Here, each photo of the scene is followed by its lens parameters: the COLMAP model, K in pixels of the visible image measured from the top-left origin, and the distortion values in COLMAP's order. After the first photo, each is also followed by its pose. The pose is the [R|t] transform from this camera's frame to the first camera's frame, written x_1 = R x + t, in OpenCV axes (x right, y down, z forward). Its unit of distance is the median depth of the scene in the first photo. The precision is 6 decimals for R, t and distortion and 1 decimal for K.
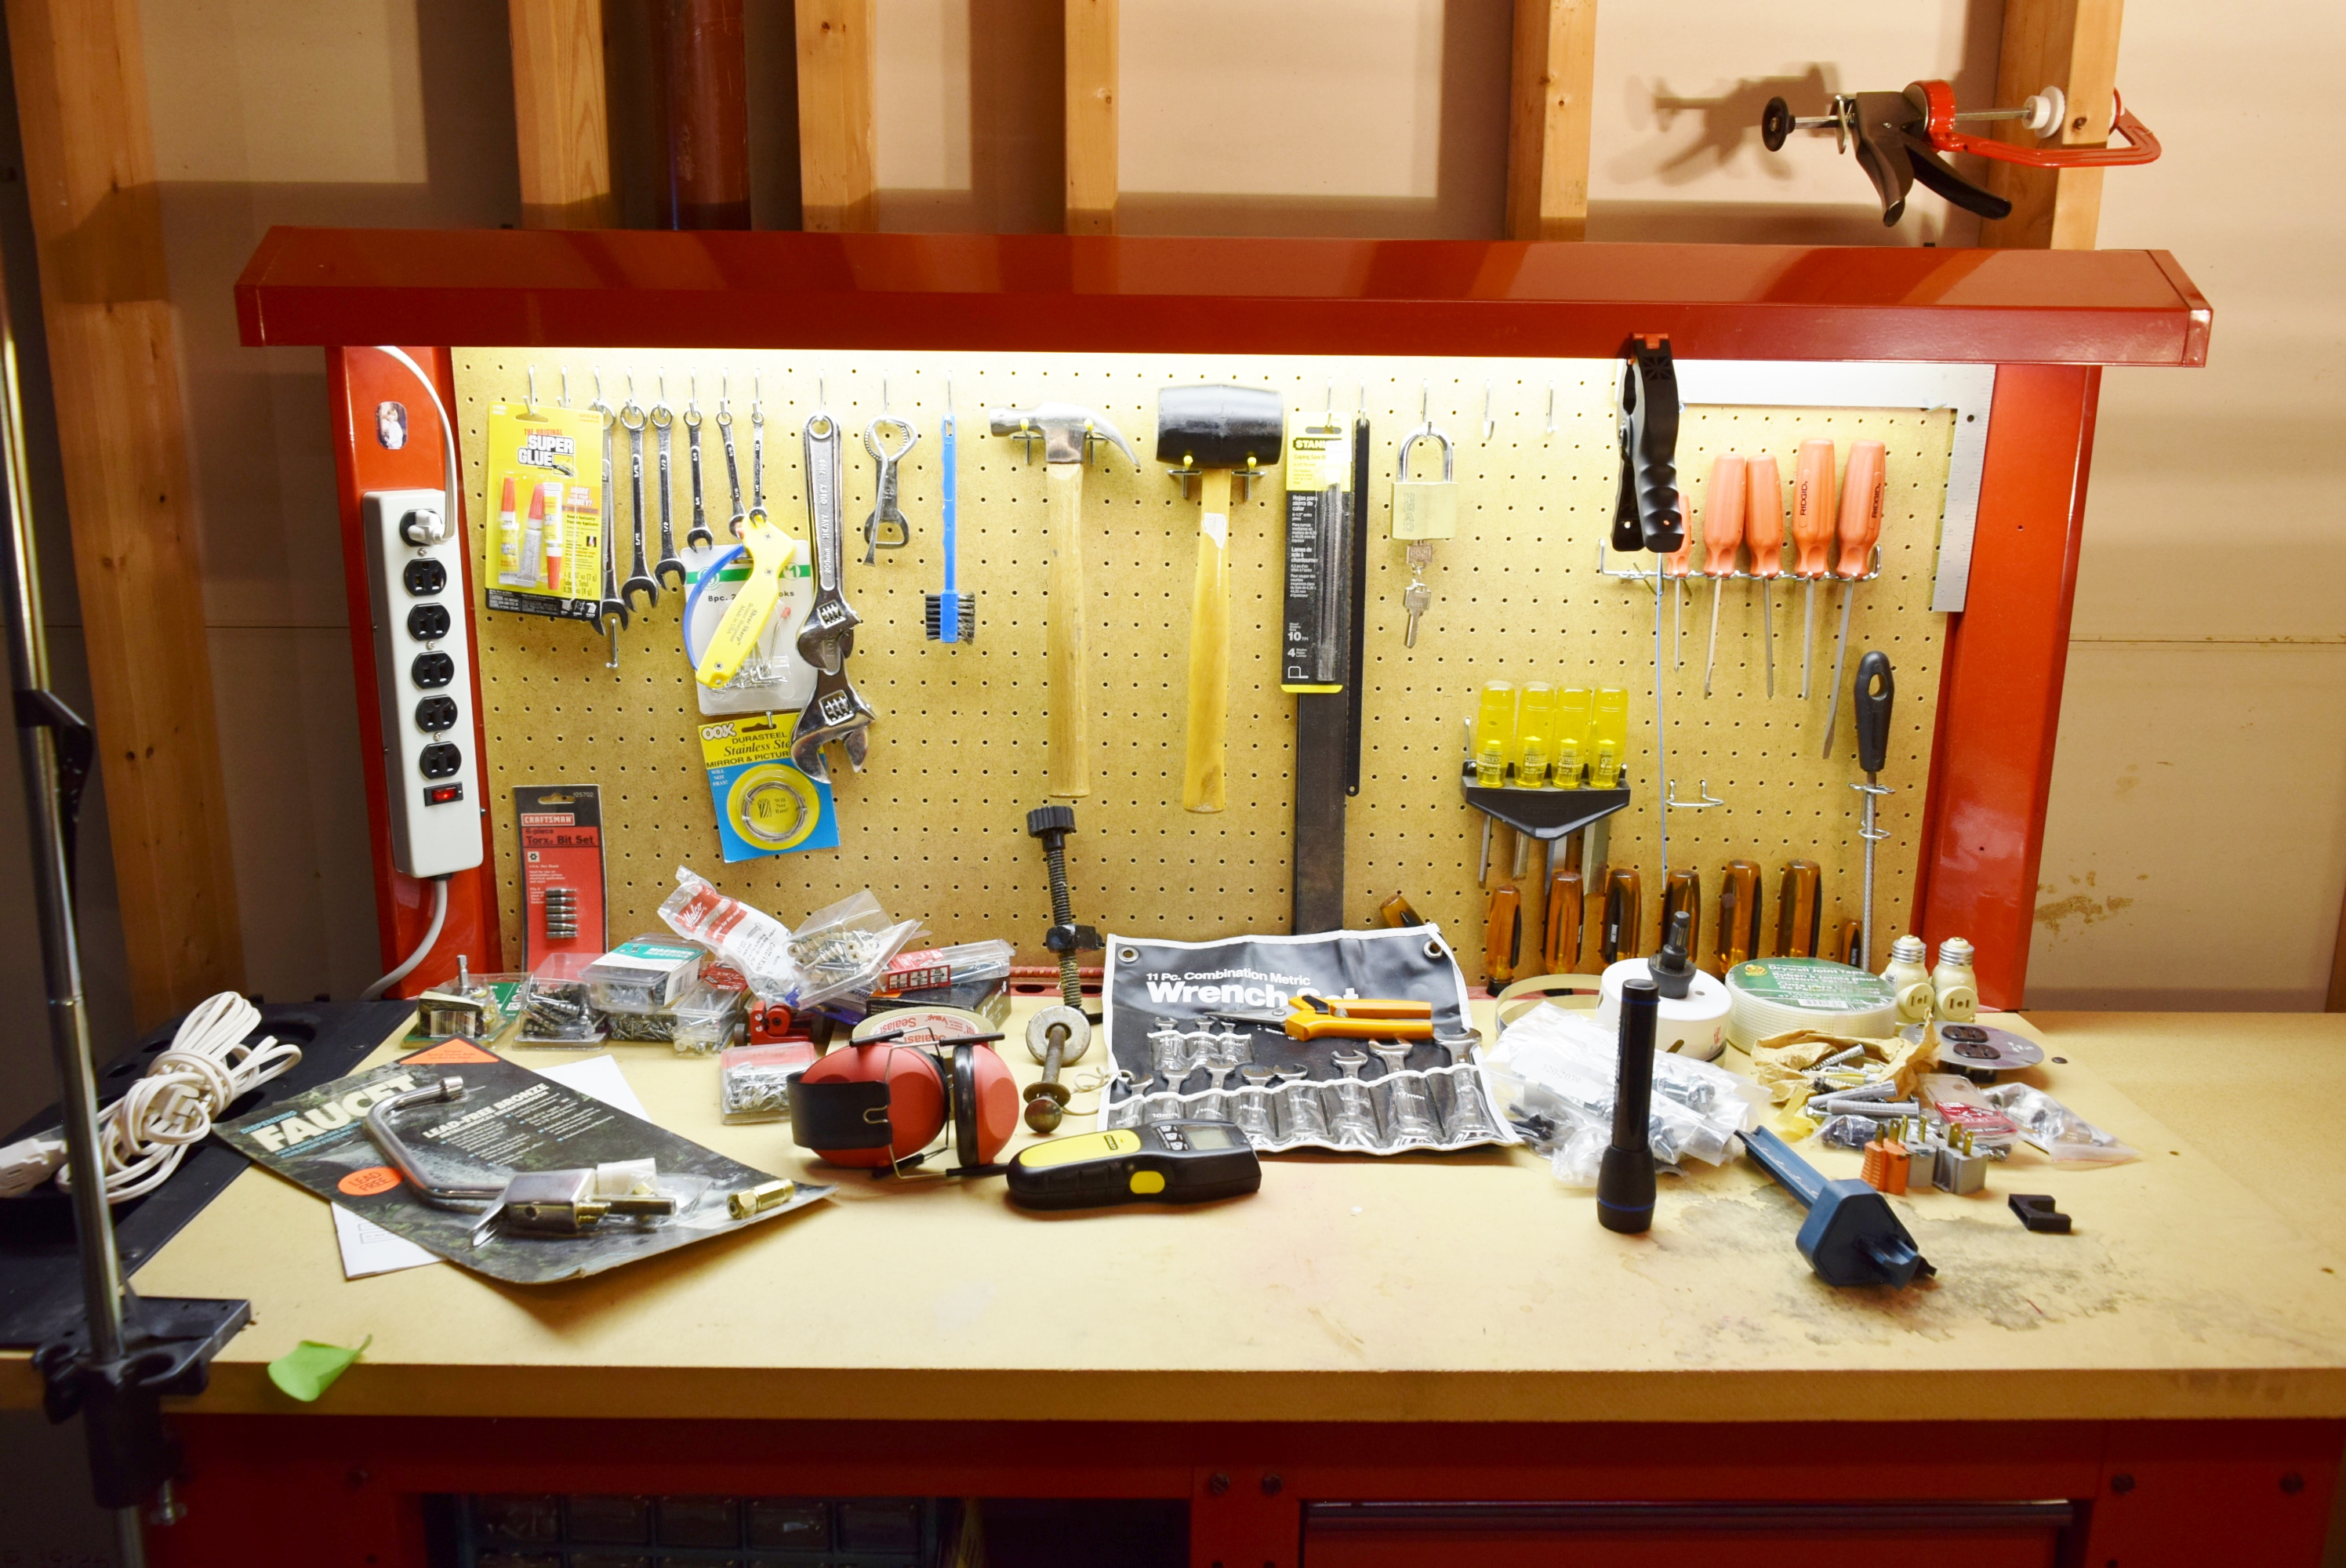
lens RADIAL K [[1821.4, 0, 1170.7], [0, 1821.4, 783.5], [0, 0, 1]] dist [-0.022833, 0.012075]
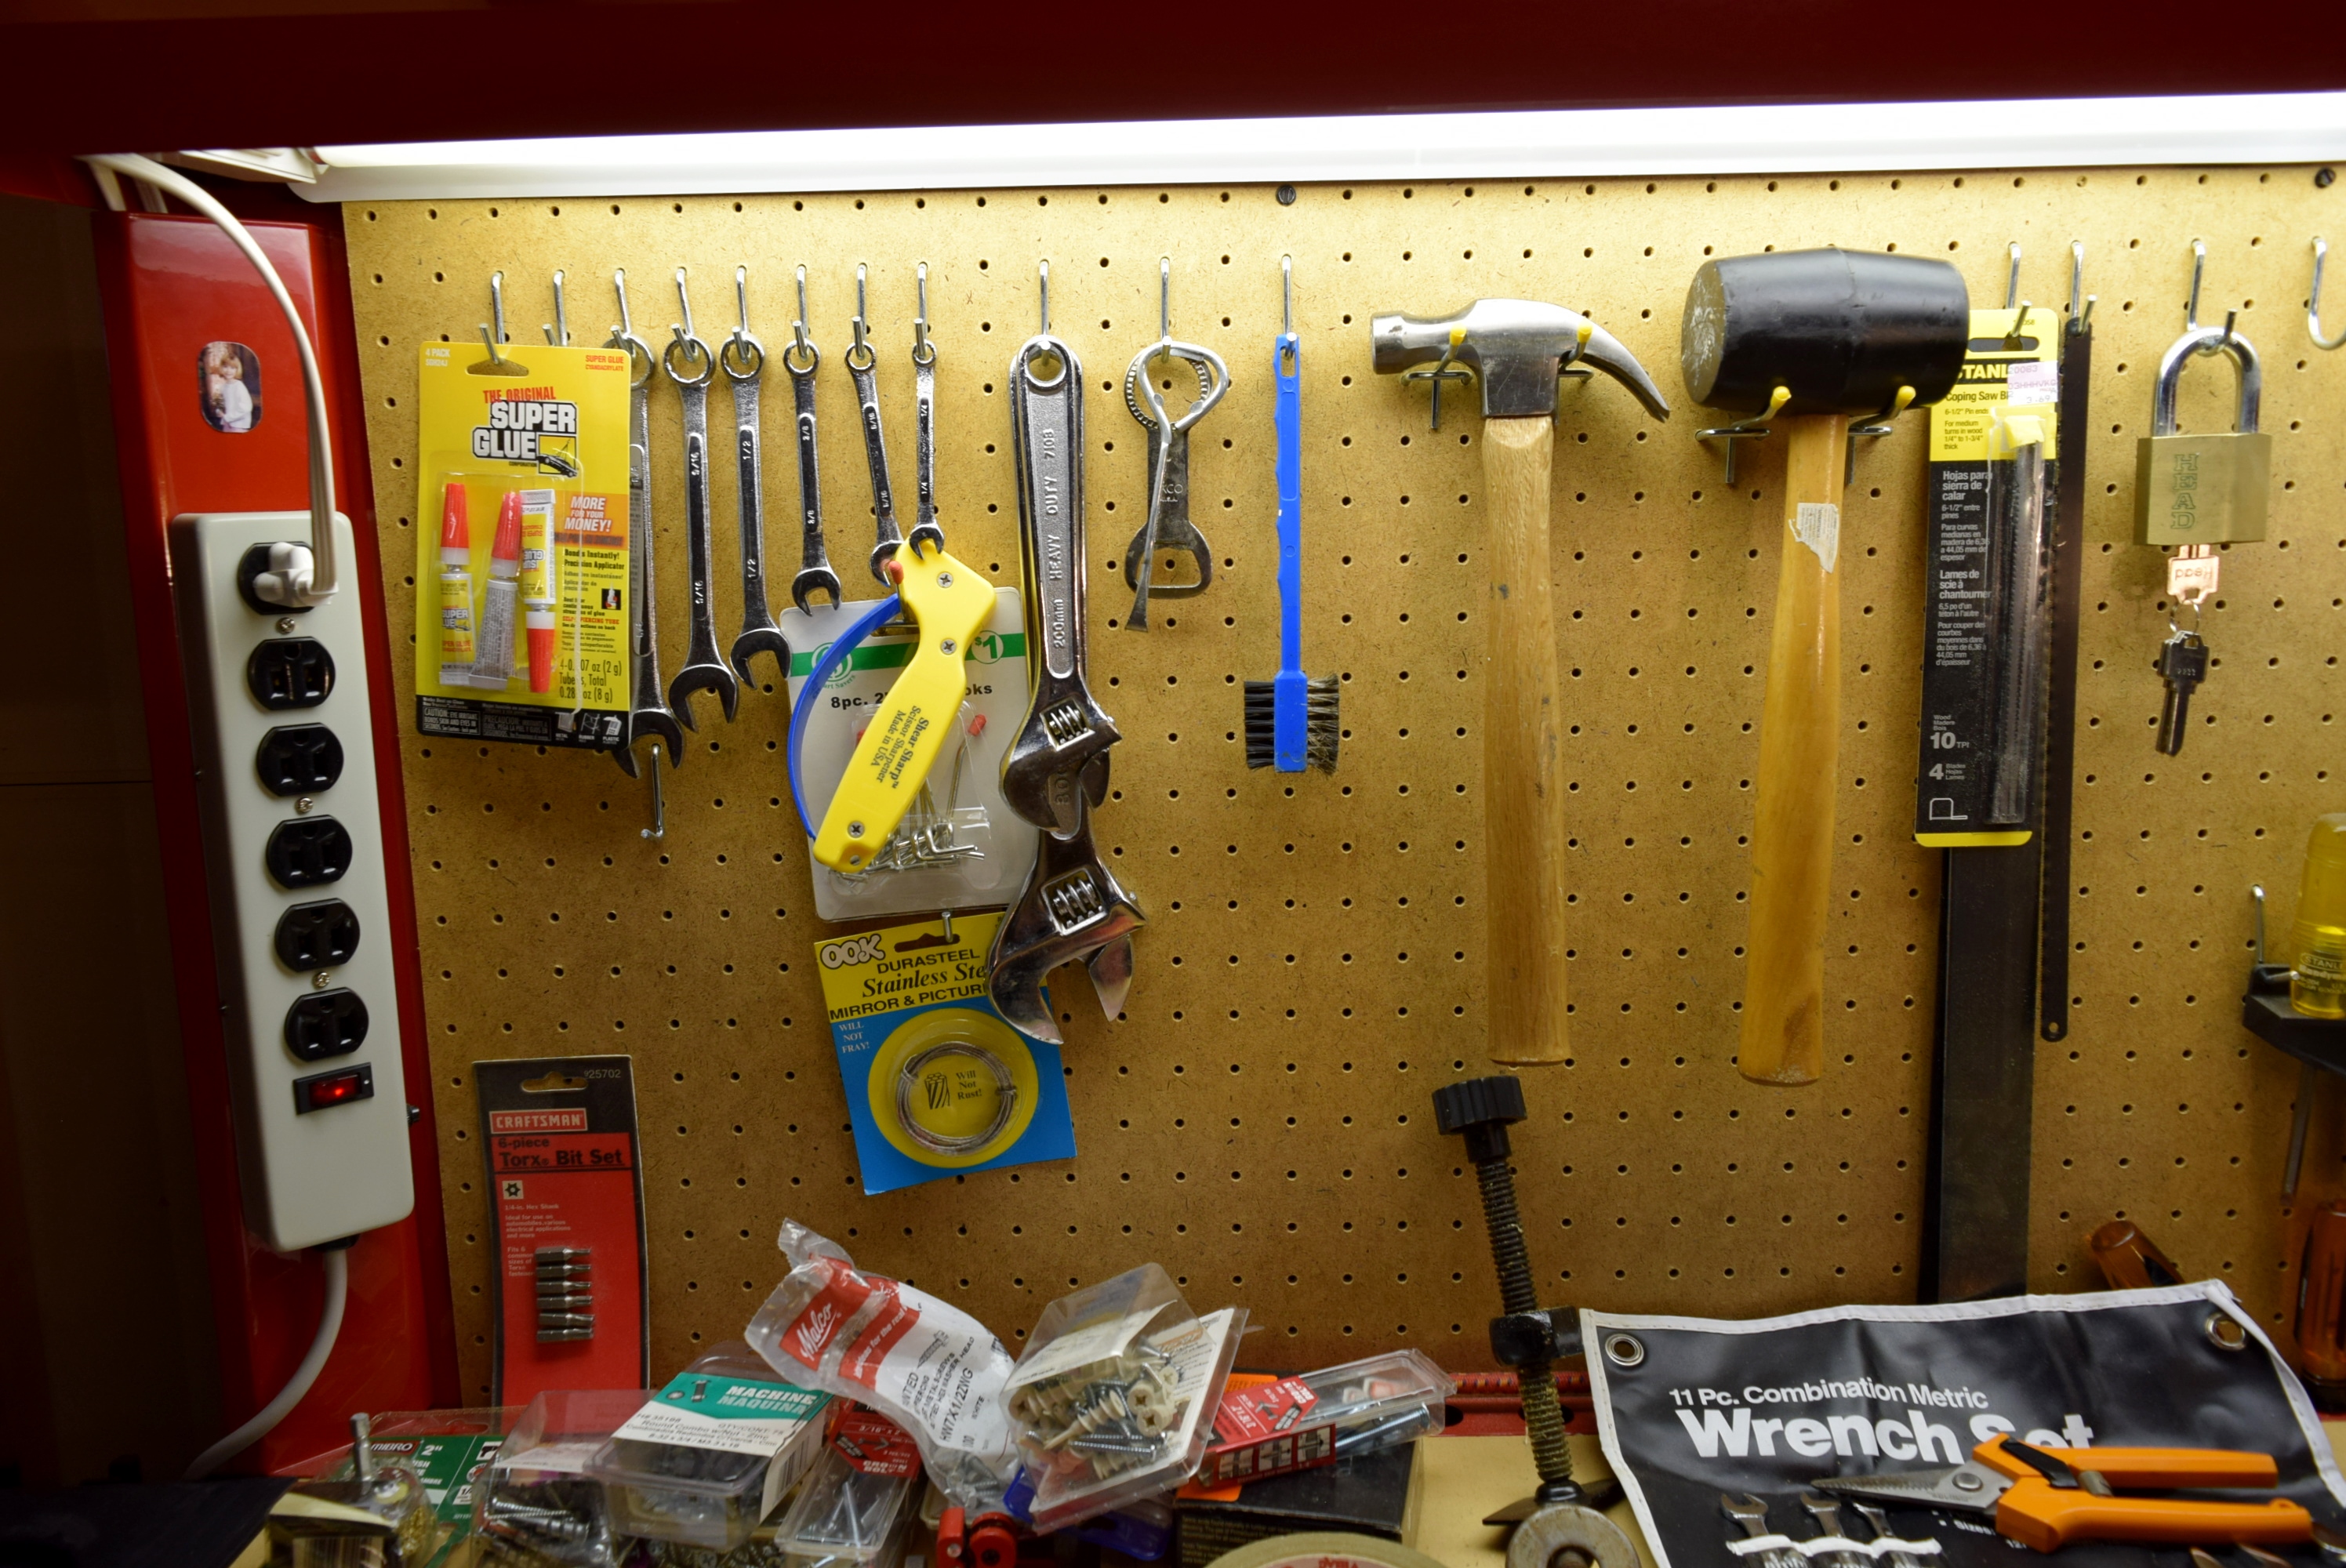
lens RADIAL K [[1821.4, 0, 1172.5], [0, 1821.4, 783.9], [0, 0, 1]] dist [-0.022833, 0.012075]
pose [[0.999052, -0.029931, -0.031602, -0.139841], [0.027368, 0.996528, -0.078634, -0.033894], [0.033846, 0.077695, 0.996403, 0.479563]]
